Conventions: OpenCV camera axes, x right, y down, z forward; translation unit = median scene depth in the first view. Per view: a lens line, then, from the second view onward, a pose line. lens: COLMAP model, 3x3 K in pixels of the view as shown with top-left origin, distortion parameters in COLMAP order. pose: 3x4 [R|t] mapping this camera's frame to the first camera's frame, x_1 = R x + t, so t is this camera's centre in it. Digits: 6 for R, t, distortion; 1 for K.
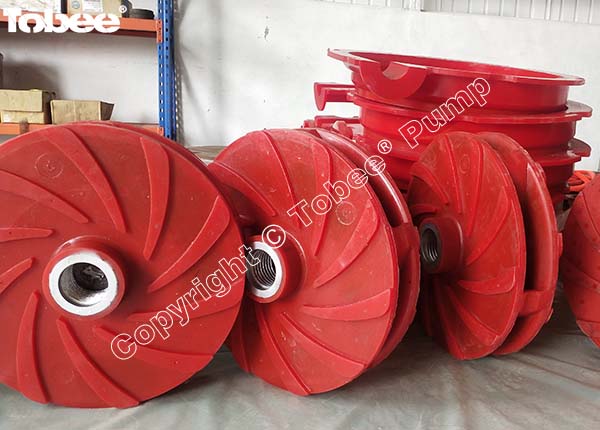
lens RADIAL K [[588.1, 0, 356.8], [0, 588.1, 213.8], [0, 0, 1]] dist [0.064087, -0.156022]
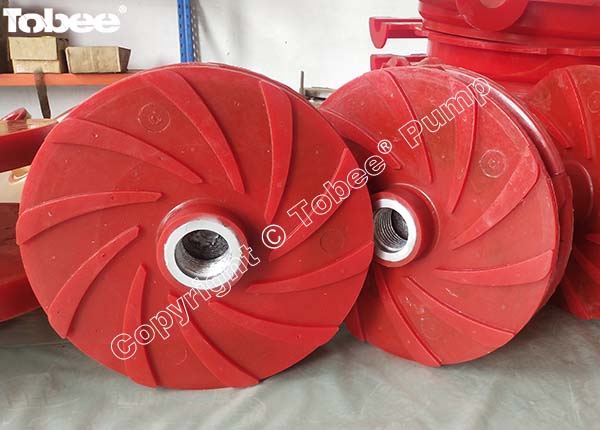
lens RADIAL K [[588.1, 0, 356.8], [0, 588.1, 213.8], [0, 0, 1]] dist [0.064087, -0.156022]
pose [[0.999592, -0.028312, 0.003743, -0.214150], [0.027837, 0.995215, 0.093657, -0.013688], [-0.006377, -0.093514, 0.995598, 0.127986]]
